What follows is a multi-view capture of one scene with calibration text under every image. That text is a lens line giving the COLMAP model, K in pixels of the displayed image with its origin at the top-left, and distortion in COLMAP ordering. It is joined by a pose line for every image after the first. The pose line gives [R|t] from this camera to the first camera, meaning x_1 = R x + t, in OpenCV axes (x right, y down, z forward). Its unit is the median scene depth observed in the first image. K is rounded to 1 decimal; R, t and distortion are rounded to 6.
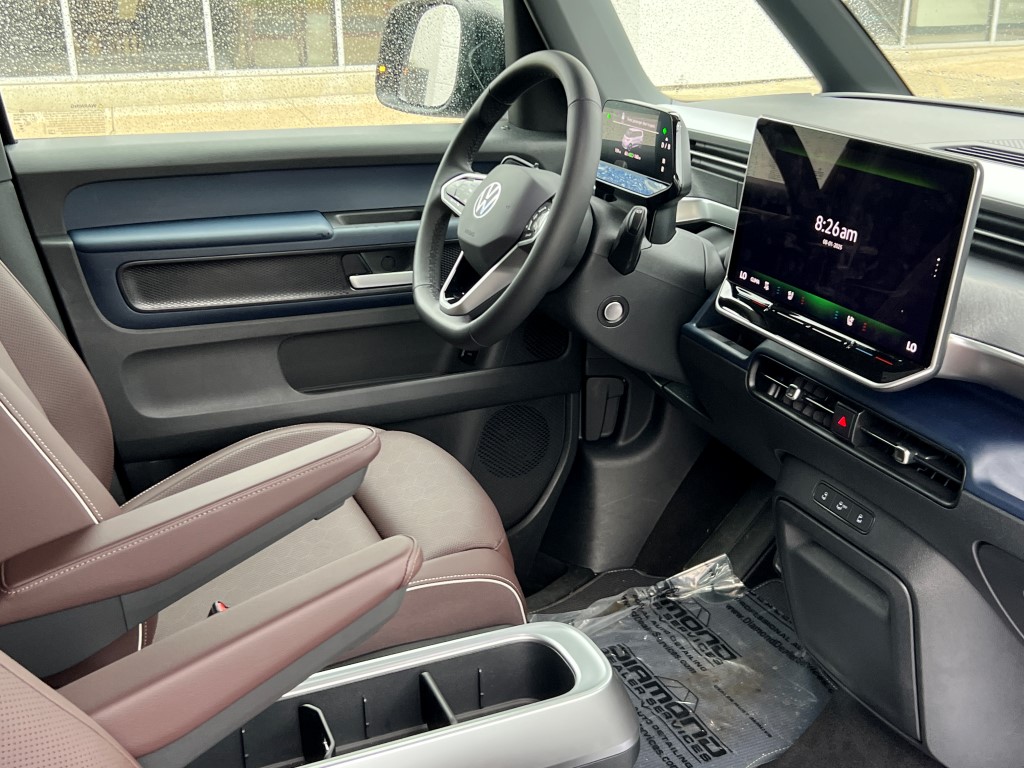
lens RADIAL K [[1154.1, 0, 512.5], [0, 1154.1, 382.2], [0, 0, 1]] dist [0.106327, 0.000000]
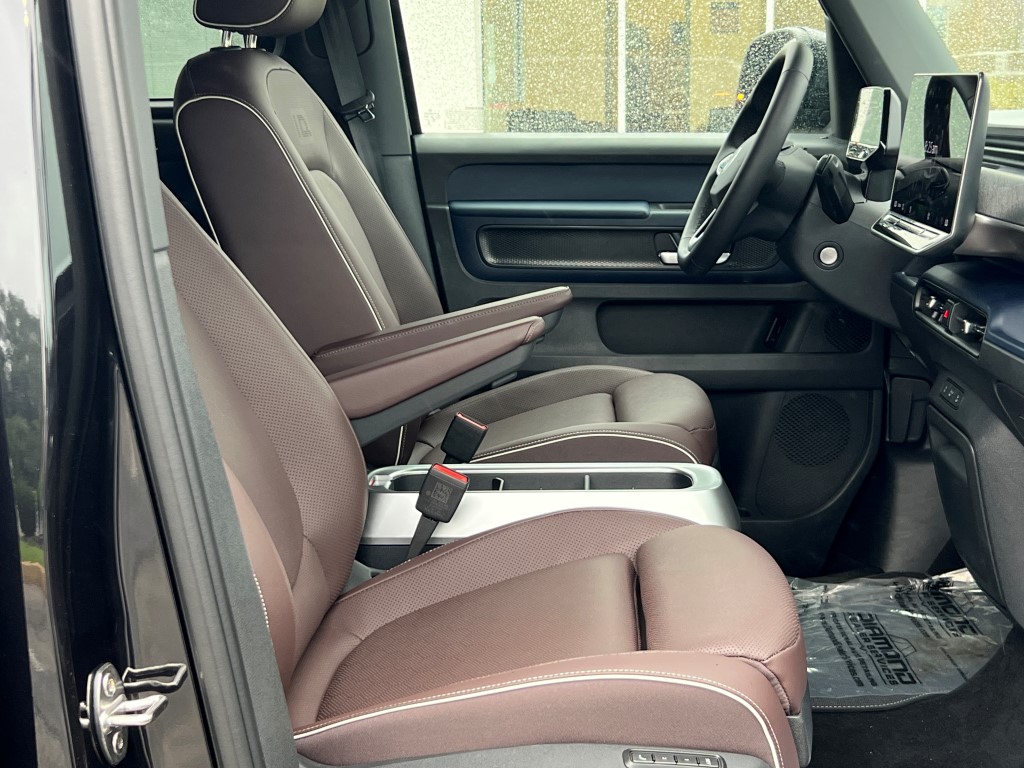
lens RADIAL K [[1475.6, 0, 510.7], [0, 1475.6, 385.4], [0, 0, 1]] dist [0.025264, 0.000000]
pose [[0.897513, 0.074711, -0.434613, 0.408752], [-0.143530, 0.981372, -0.127700, 0.271398], [0.416976, 0.176993, 0.891518, -0.390416]]
